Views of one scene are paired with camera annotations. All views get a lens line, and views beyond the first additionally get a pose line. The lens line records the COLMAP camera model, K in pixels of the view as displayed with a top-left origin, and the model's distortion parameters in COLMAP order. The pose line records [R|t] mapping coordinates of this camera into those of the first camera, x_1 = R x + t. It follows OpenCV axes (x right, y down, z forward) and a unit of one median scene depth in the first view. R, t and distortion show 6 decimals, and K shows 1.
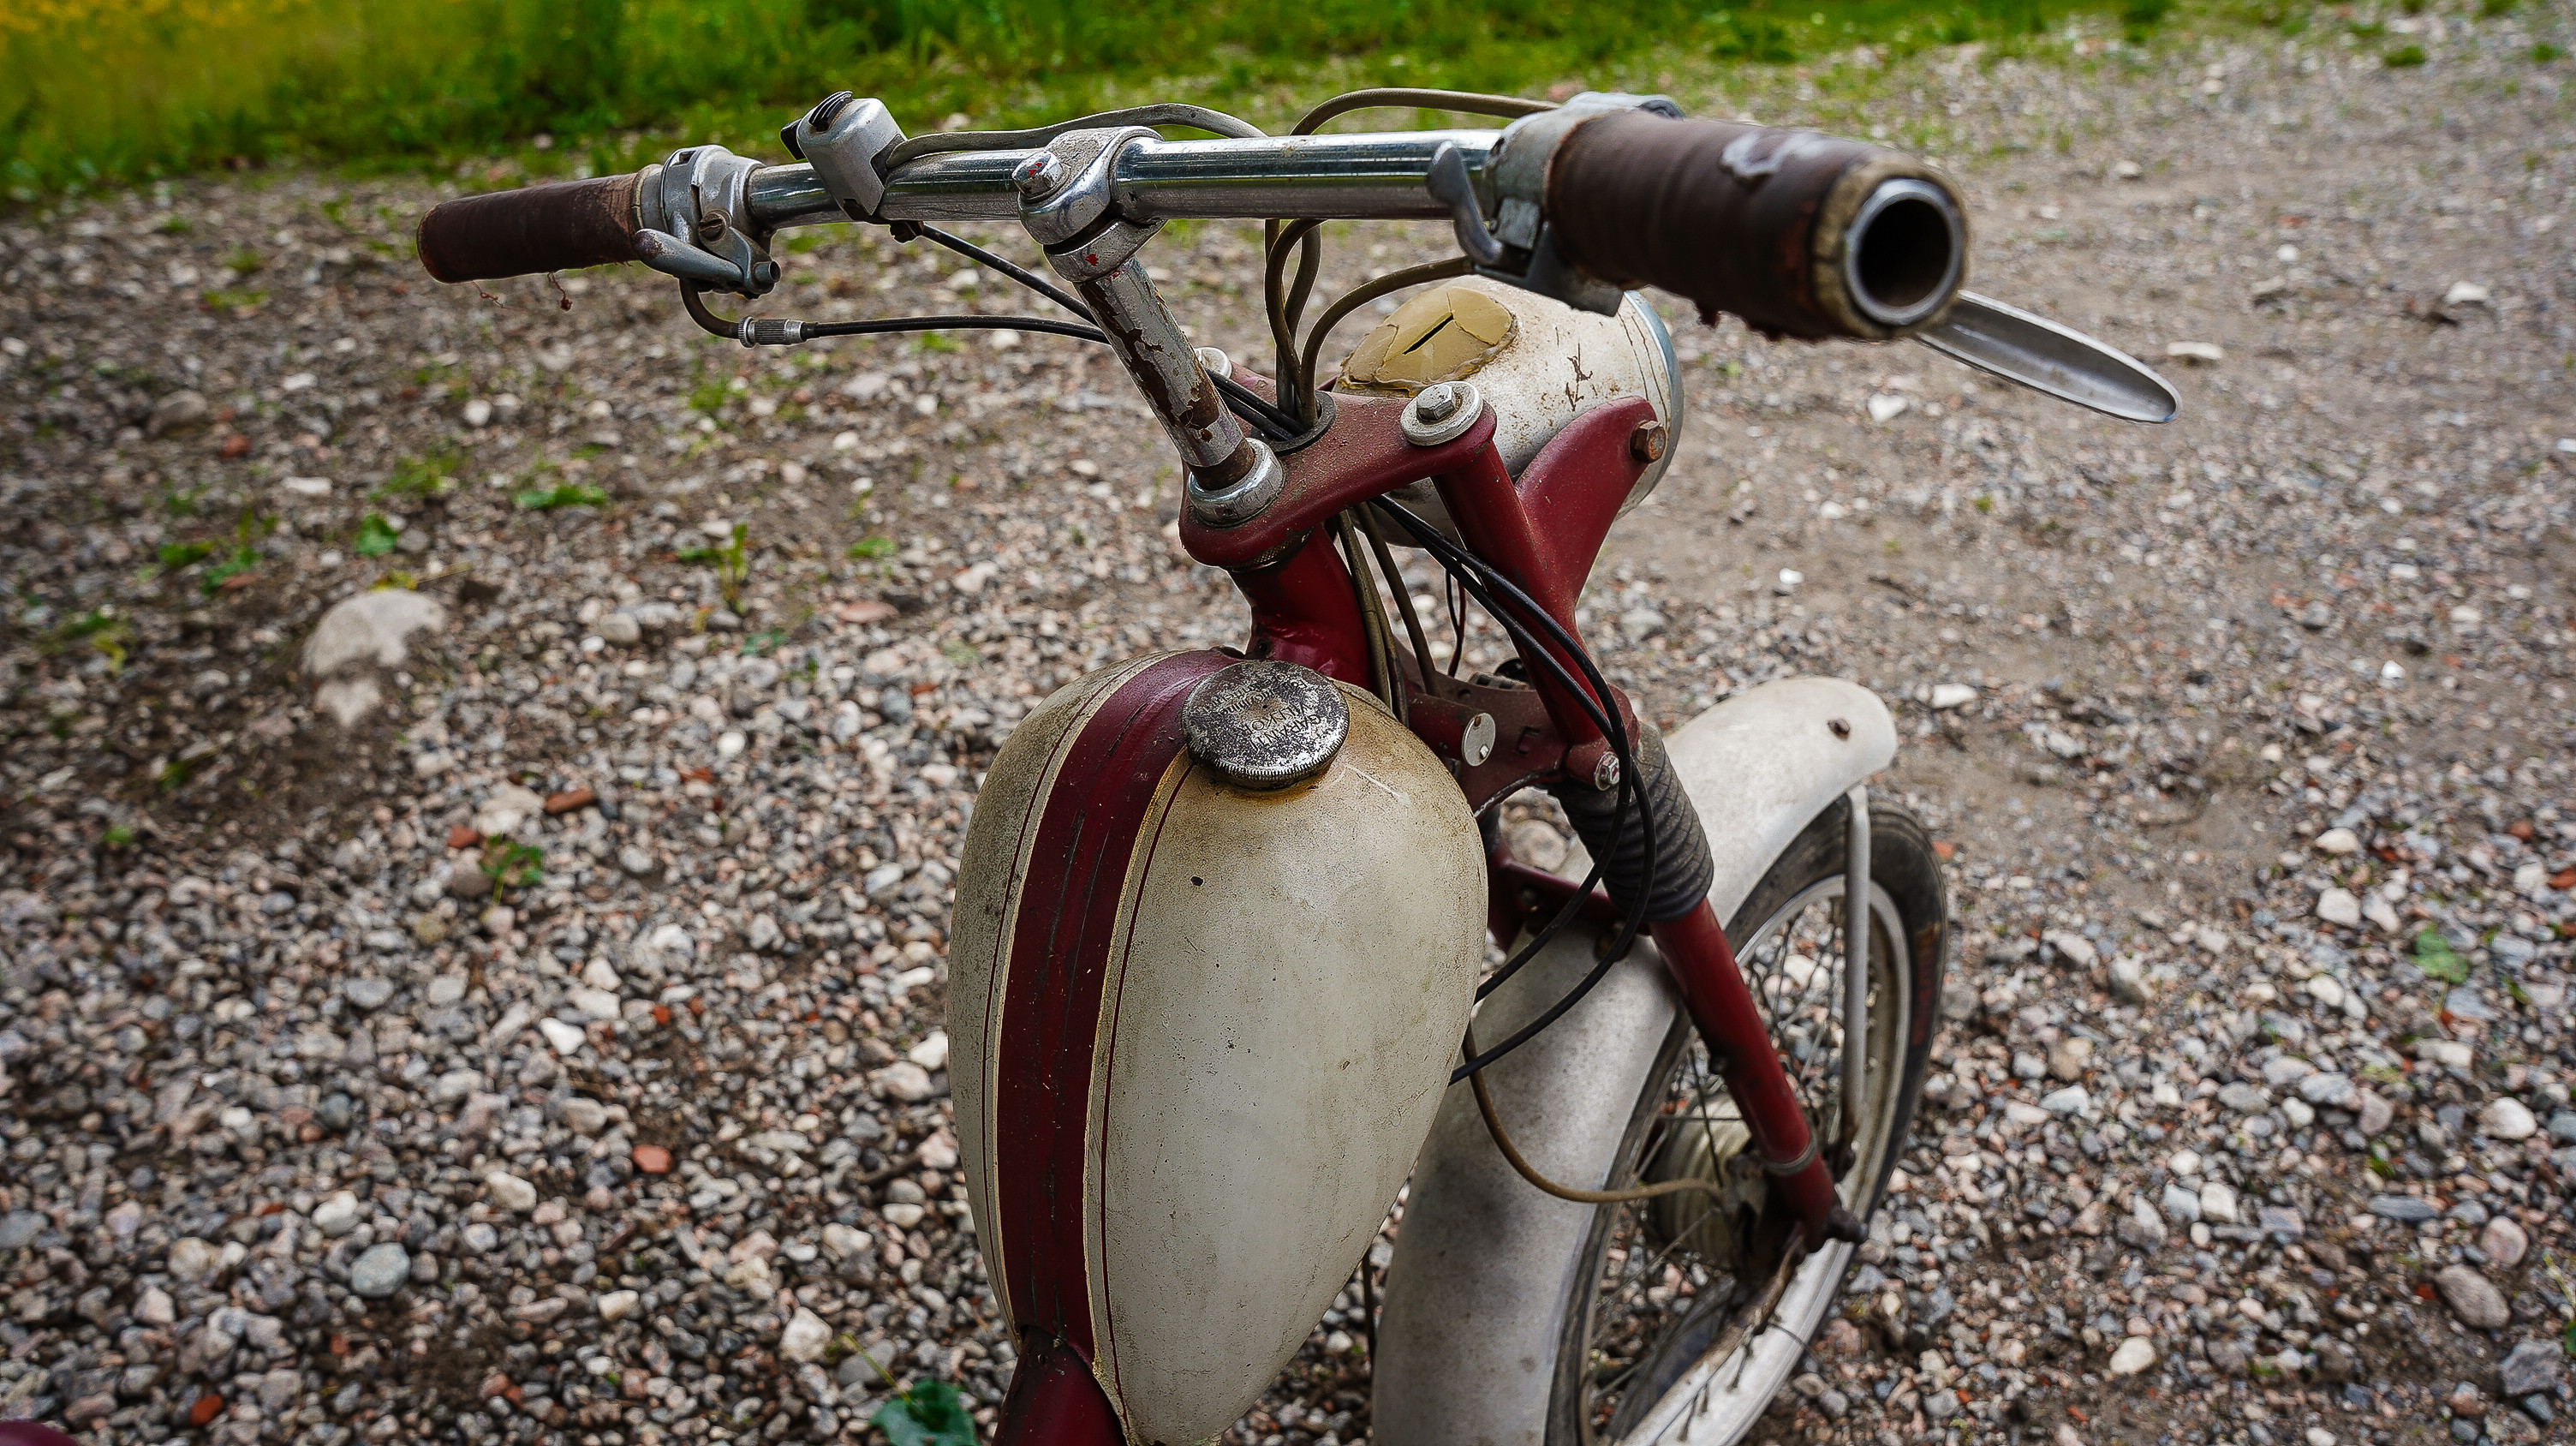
lens RADIAL K [[1739.9, 0, 1286.4], [0, 1739.9, 736.0], [0, 0, 1]] dist [-0.170354, 0.119869]
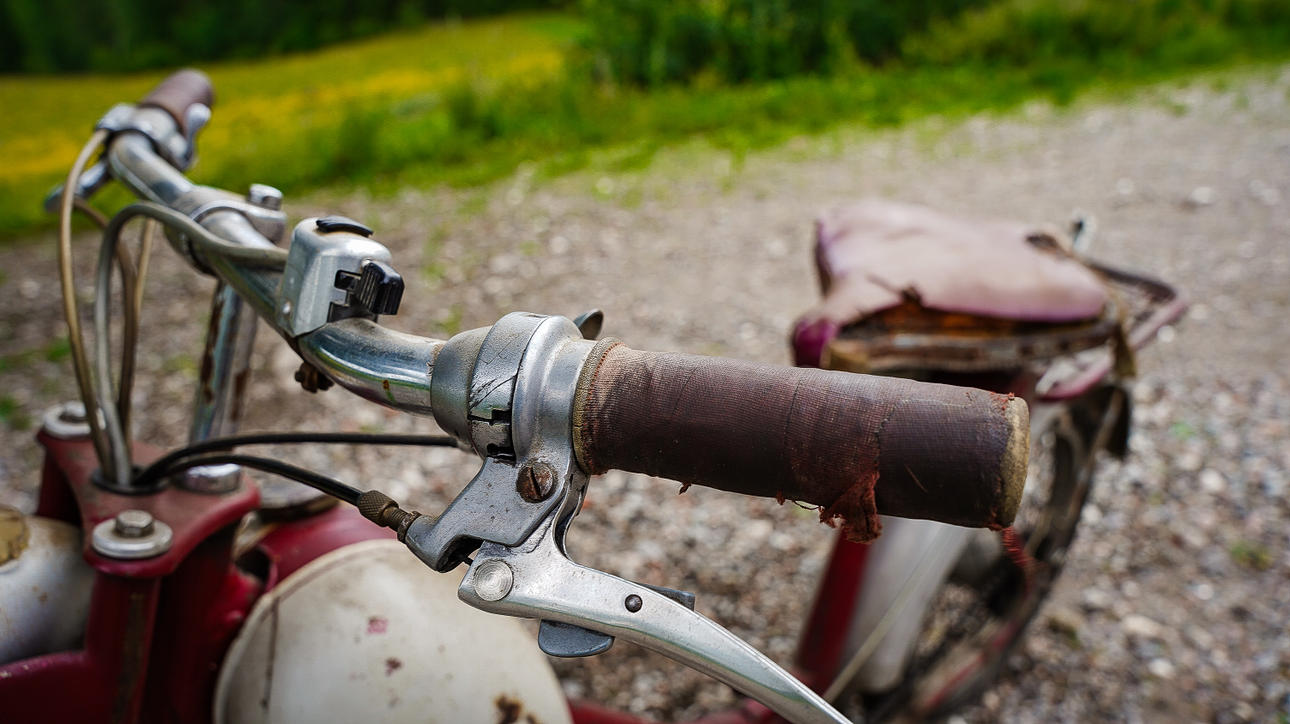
lens RADIAL K [[871.2, 0, 644.2], [0, 871.2, 368.5], [0, 0, 1]] dist [-0.170354, 0.119869]
pose [[0.998673, -0.038072, -0.034681, -0.021260], [0.032785, 0.989324, -0.141996, 0.136569], [0.039717, 0.140671, 0.989259, -0.158834]]
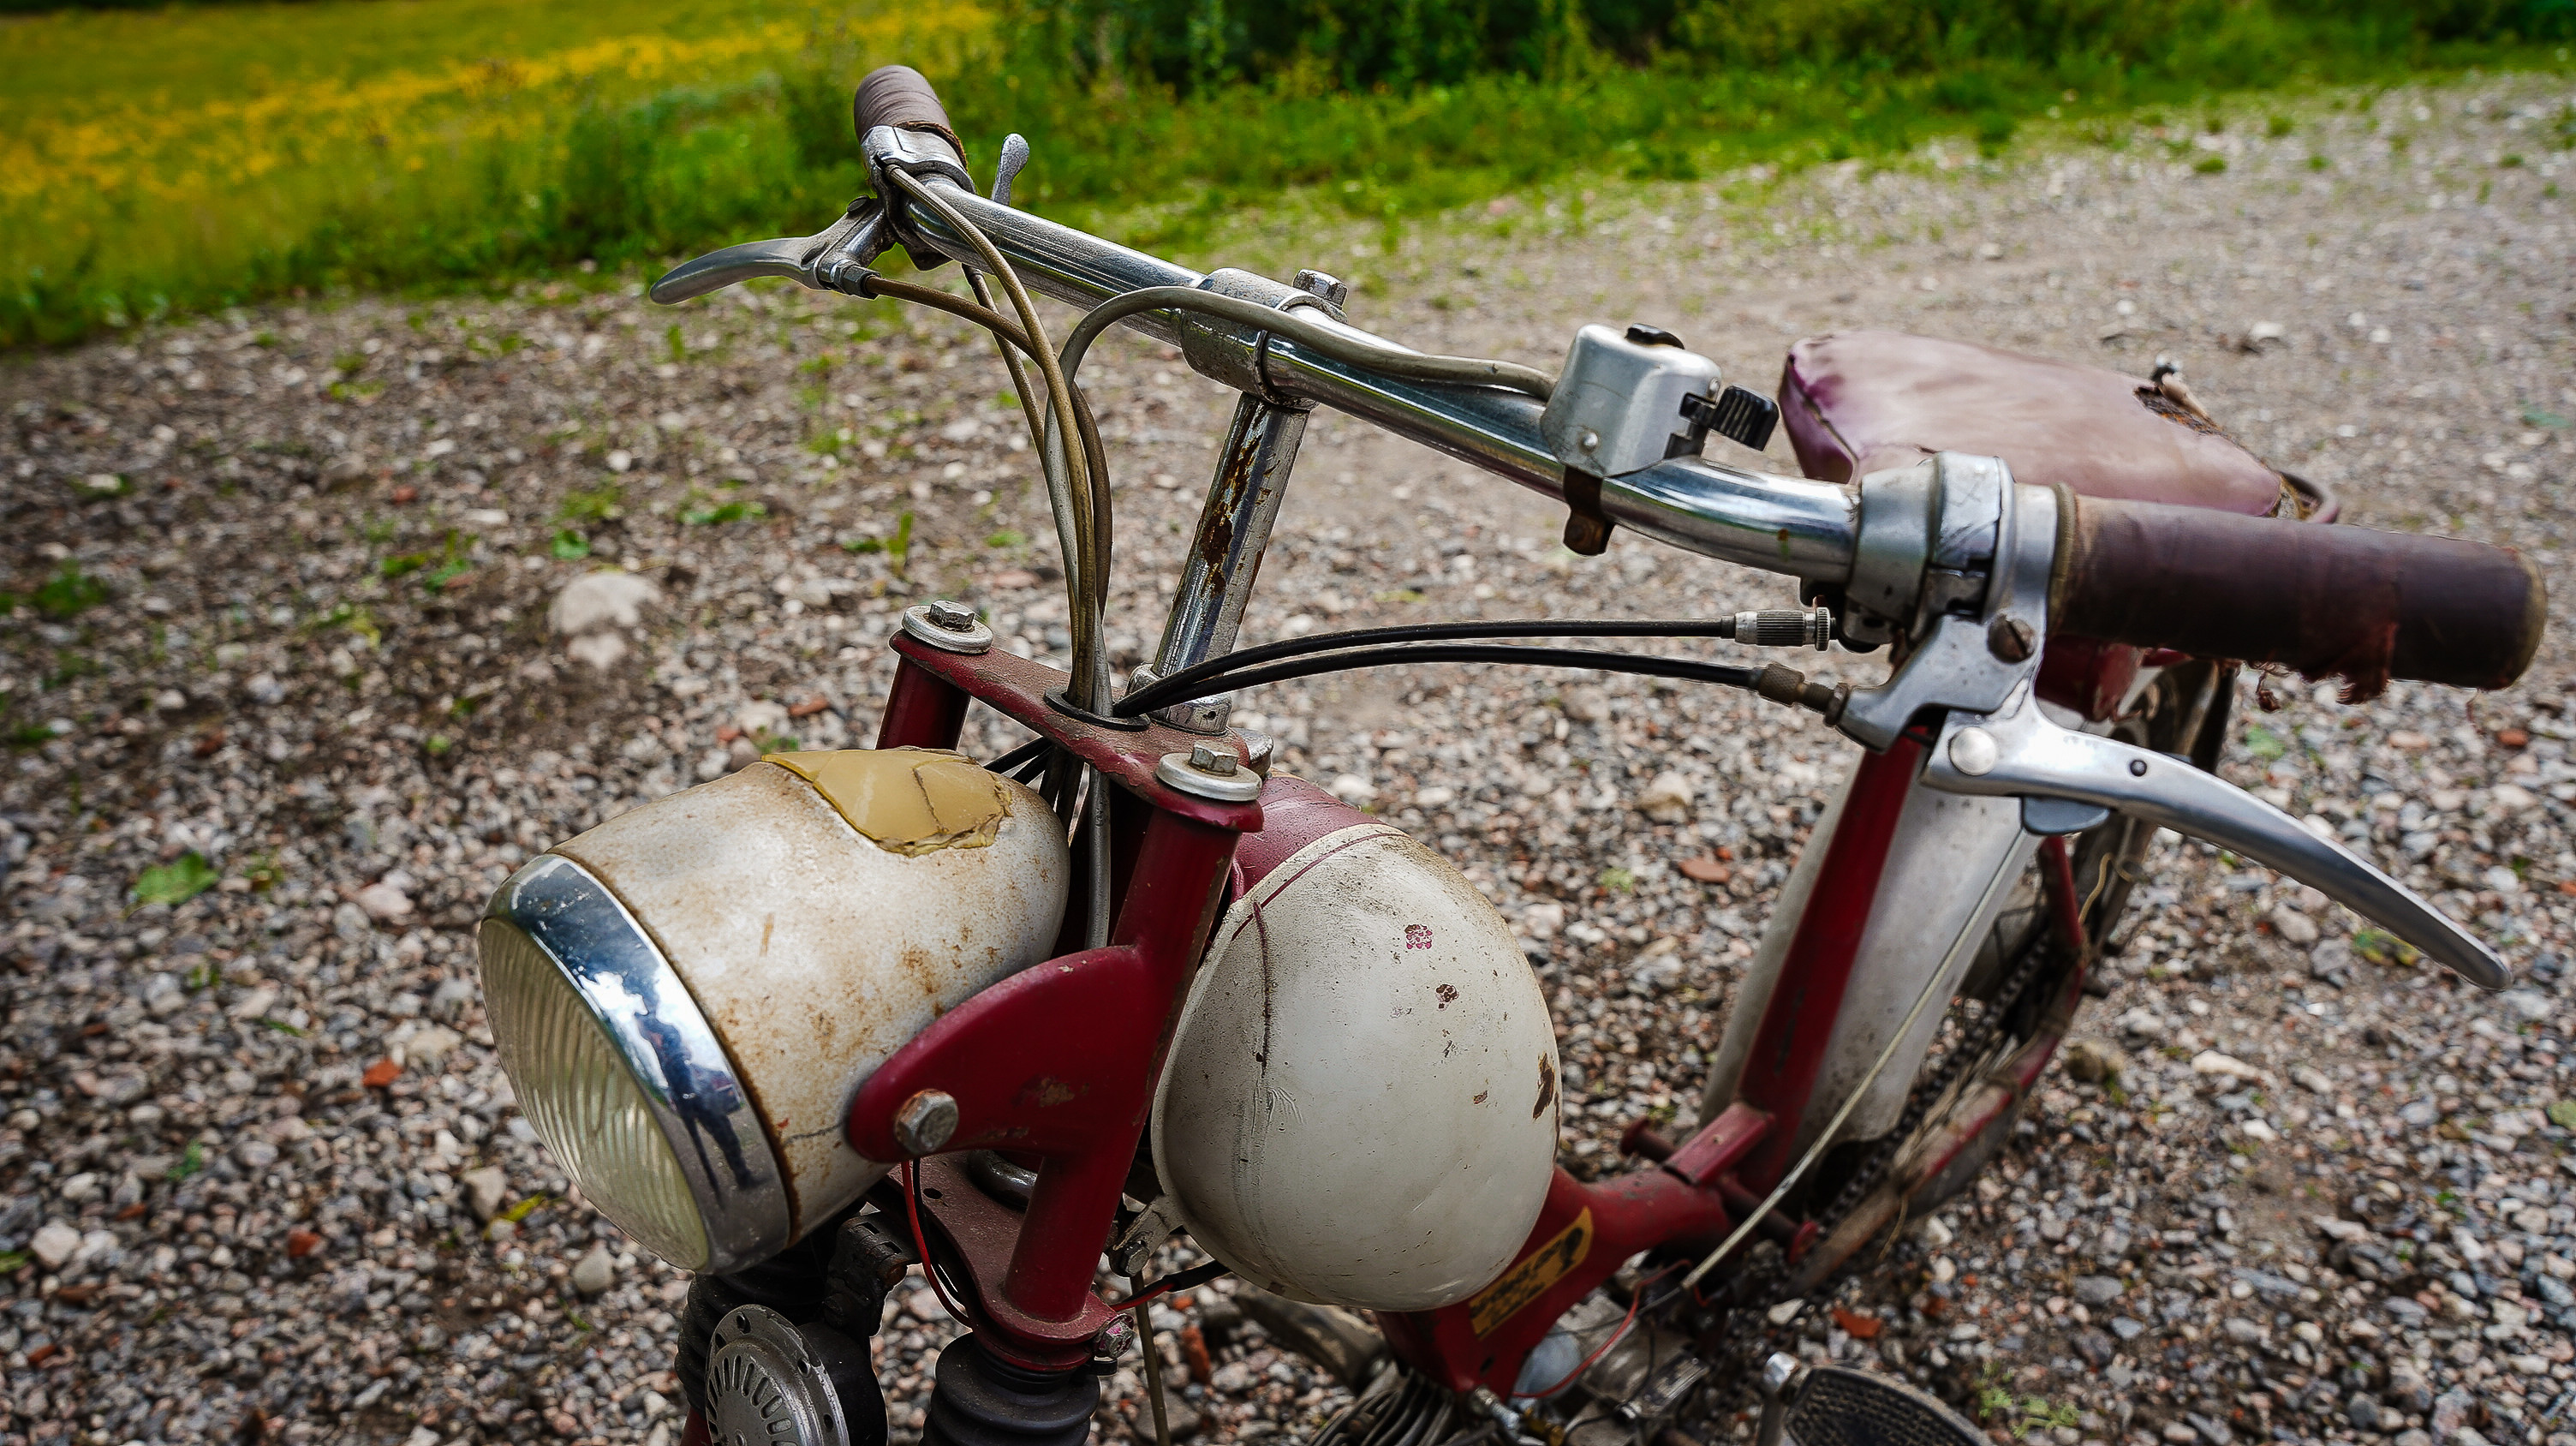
lens RADIAL K [[1747.0, 0, 1288.0], [0, 1747.0, 723.0], [0, 0, 1]] dist [-0.172604, 0.116736]
pose [[0.997816, -0.034018, 0.056624, -0.123939], [0.039470, 0.994391, -0.098129, 0.157820], [-0.052969, 0.100149, 0.993561, -0.227213]]
